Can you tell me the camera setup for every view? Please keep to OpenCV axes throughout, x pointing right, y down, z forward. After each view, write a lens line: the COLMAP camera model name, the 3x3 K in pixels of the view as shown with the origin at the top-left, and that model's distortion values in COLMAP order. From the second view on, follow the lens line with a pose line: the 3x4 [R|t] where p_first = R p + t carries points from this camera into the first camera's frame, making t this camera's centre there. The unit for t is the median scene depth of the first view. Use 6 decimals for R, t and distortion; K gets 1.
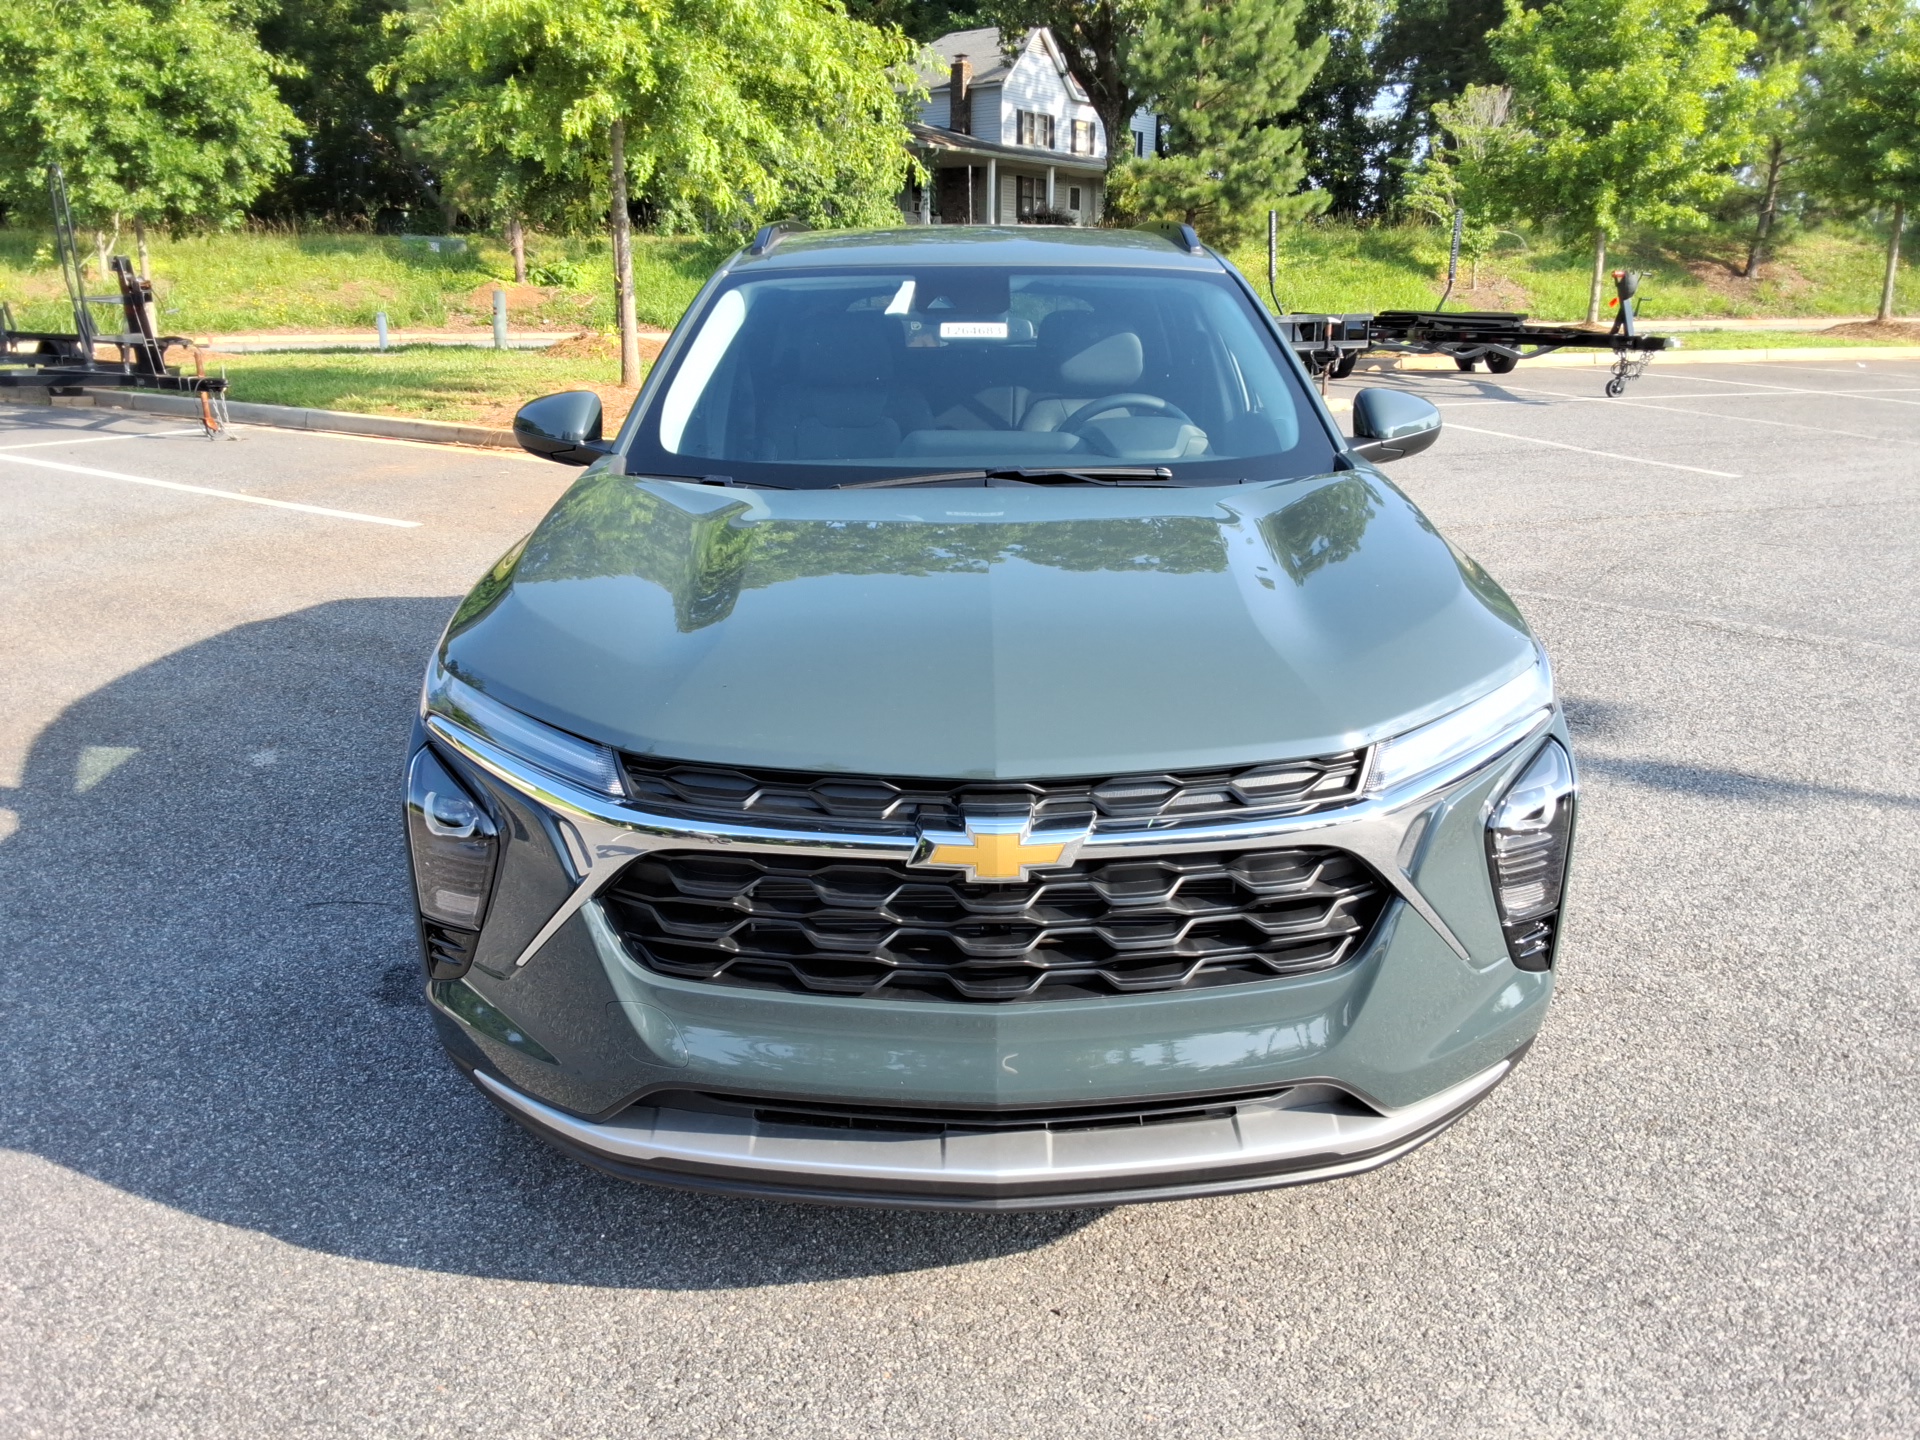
lens RADIAL K [[1528.1, 0, 955.9], [0, 1528.1, 716.9], [0, 0, 1]] dist [0.074127, -0.100142]
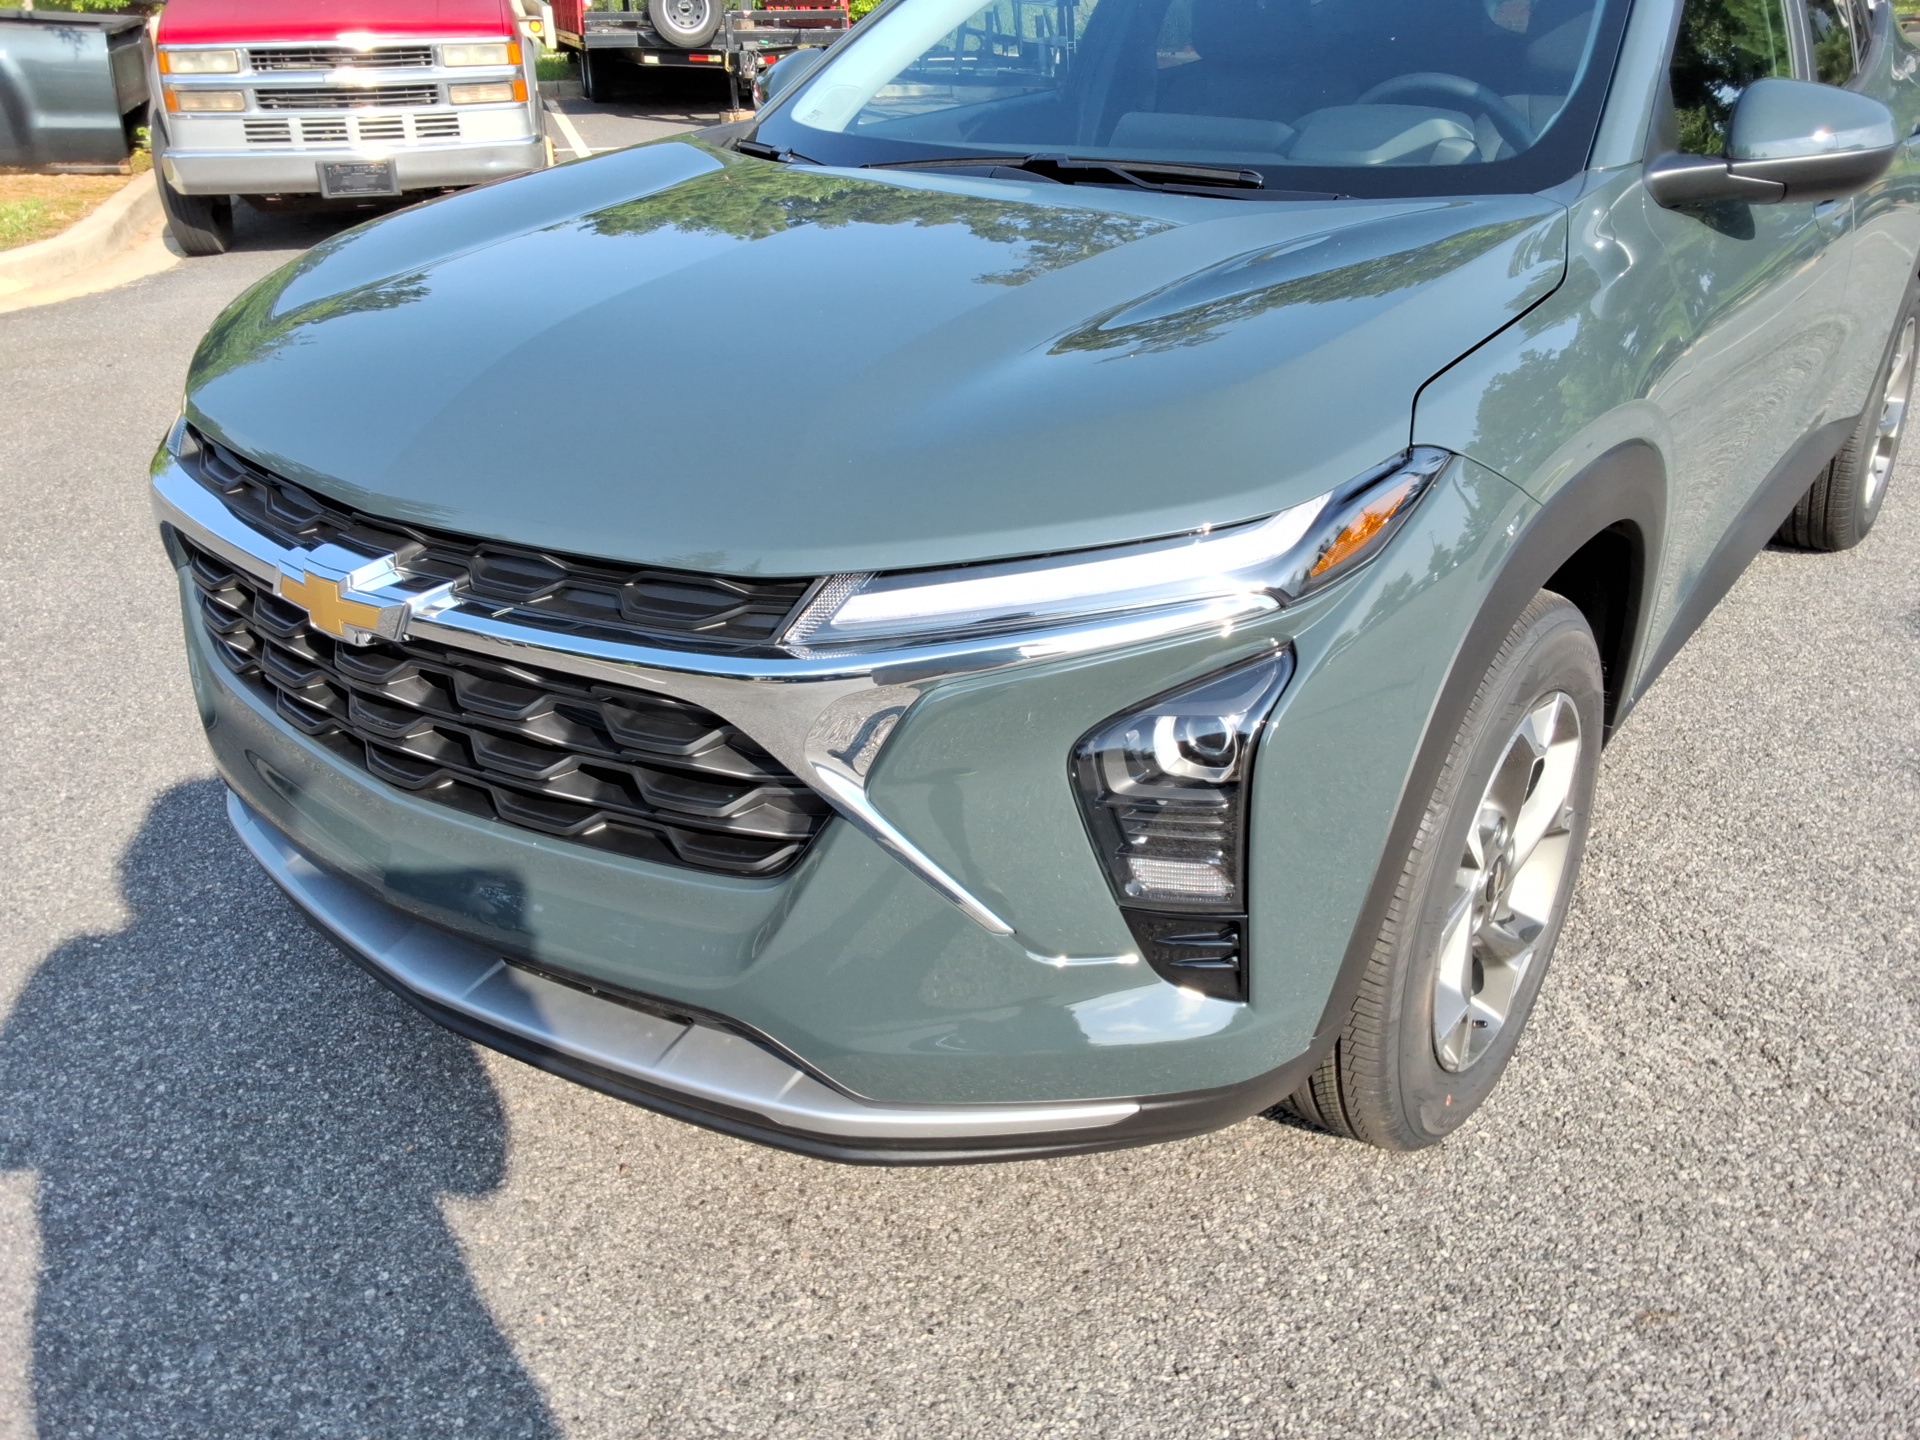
lens RADIAL K [[1523.1, 0, 964.1], [0, 1523.1, 706.7], [0, 0, 1]] dist [0.110708, -0.152554]
pose [[0.804994, 0.251961, -0.537122, 0.530748], [-0.166575, 0.964909, 0.202985, -0.054395], [0.569418, -0.073930, 0.818717, 0.377420]]
